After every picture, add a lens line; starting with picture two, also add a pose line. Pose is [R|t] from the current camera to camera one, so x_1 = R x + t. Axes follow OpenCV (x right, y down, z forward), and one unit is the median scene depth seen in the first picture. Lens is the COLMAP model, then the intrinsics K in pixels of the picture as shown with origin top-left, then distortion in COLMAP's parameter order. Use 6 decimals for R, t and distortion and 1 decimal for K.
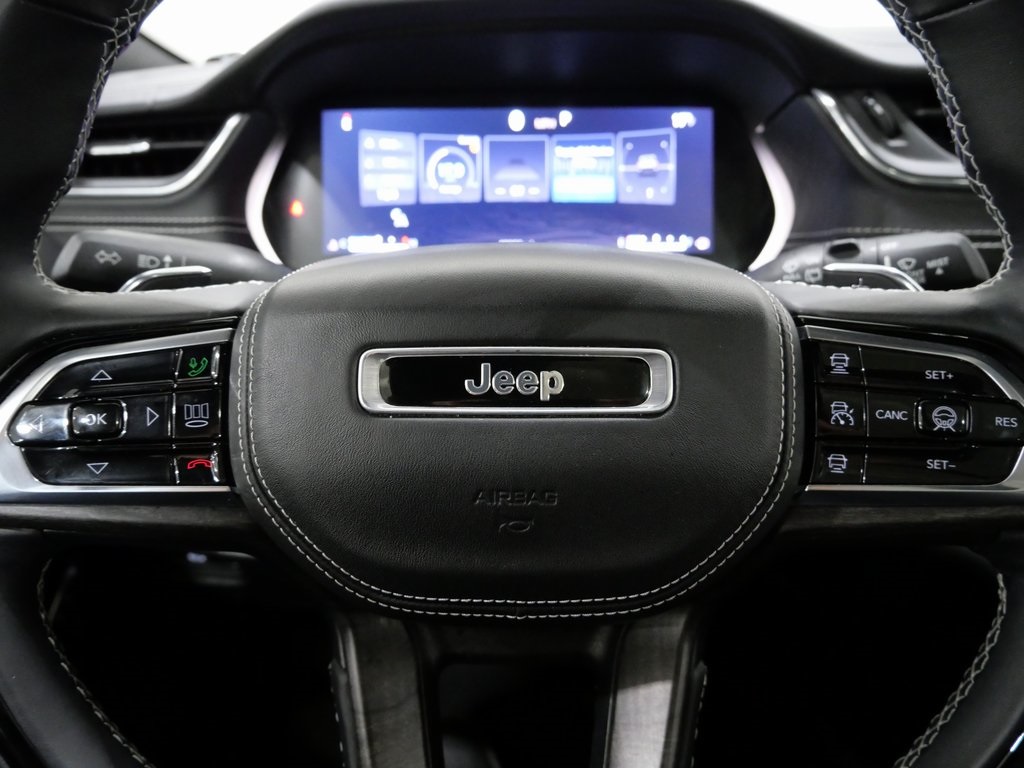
lens RADIAL K [[751.5, 0, 542.1], [0, 751.5, 371.0], [0, 0, 1]] dist [-0.057157, 0.014222]
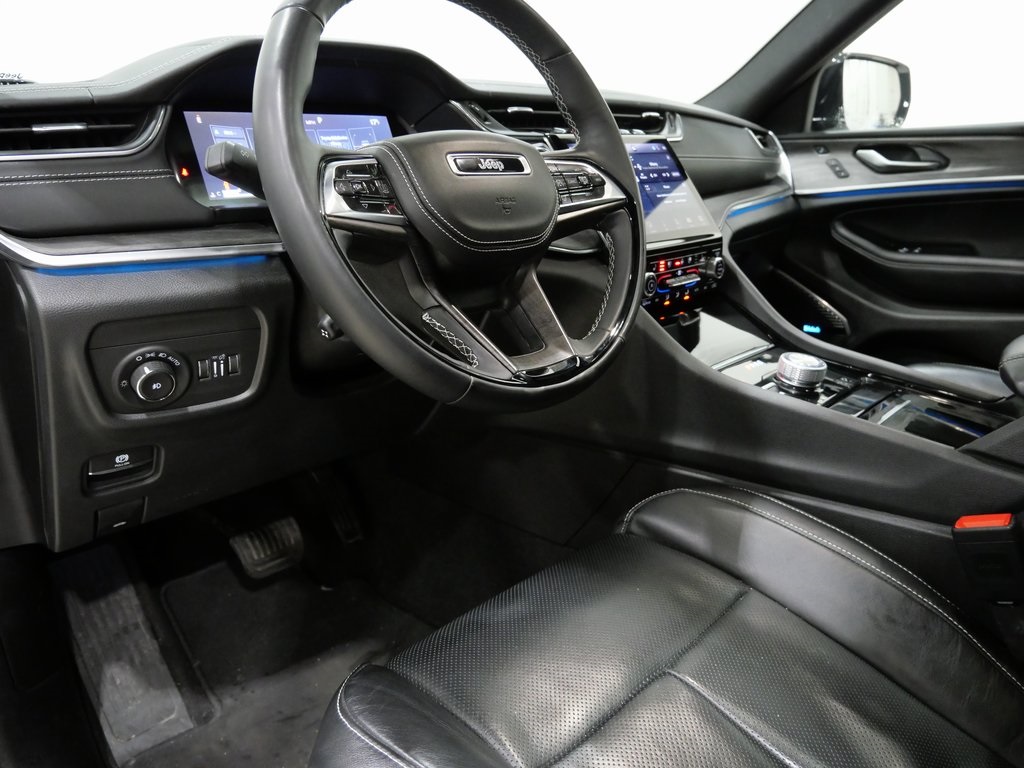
lens RADIAL K [[751.5, 0, 507.6], [0, 751.5, 386.6], [0, 0, 1]] dist [-0.057157, 0.014222]
pose [[0.714555, -0.215393, 0.665595, -1.531886], [0.290846, 0.956766, -0.002621, 0.630165], [-0.636255, 0.195458, 0.746308, -0.725986]]
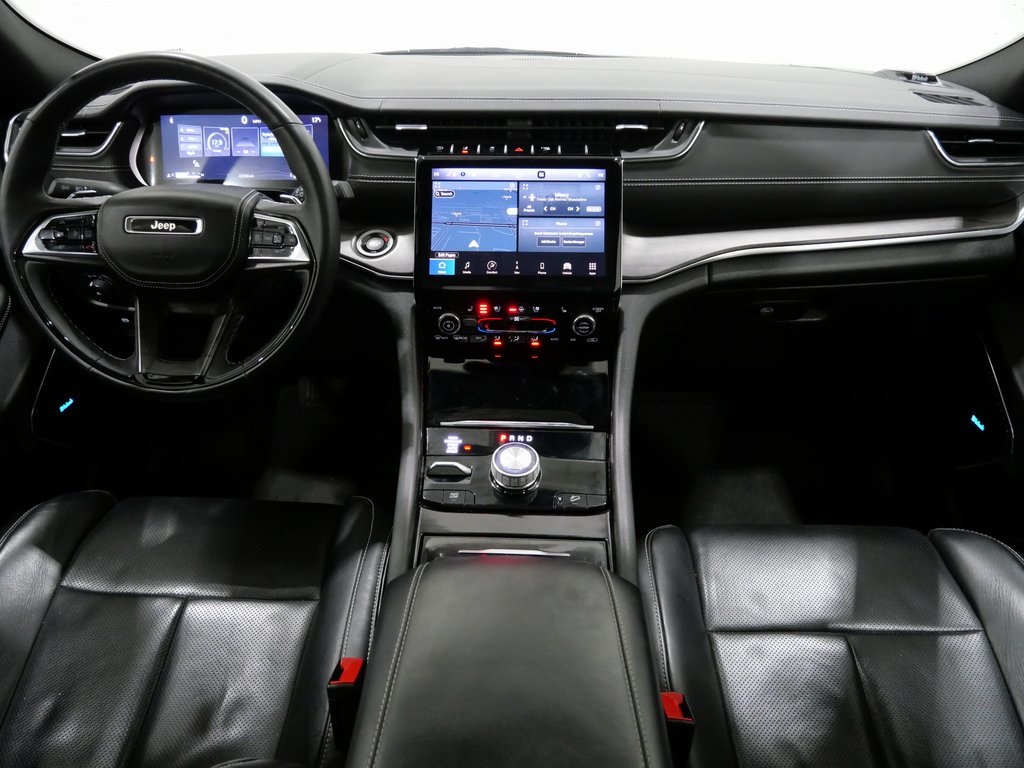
lens RADIAL K [[751.5, 0, 516.8], [0, 751.5, 393.5], [0, 0, 1]] dist [-0.057157, 0.014222]
pose [[0.997916, 0.041504, -0.049413, 1.519319], [-0.032667, 0.985271, 0.167850, 0.127023], [0.055652, -0.165886, 0.984573, -2.118919]]
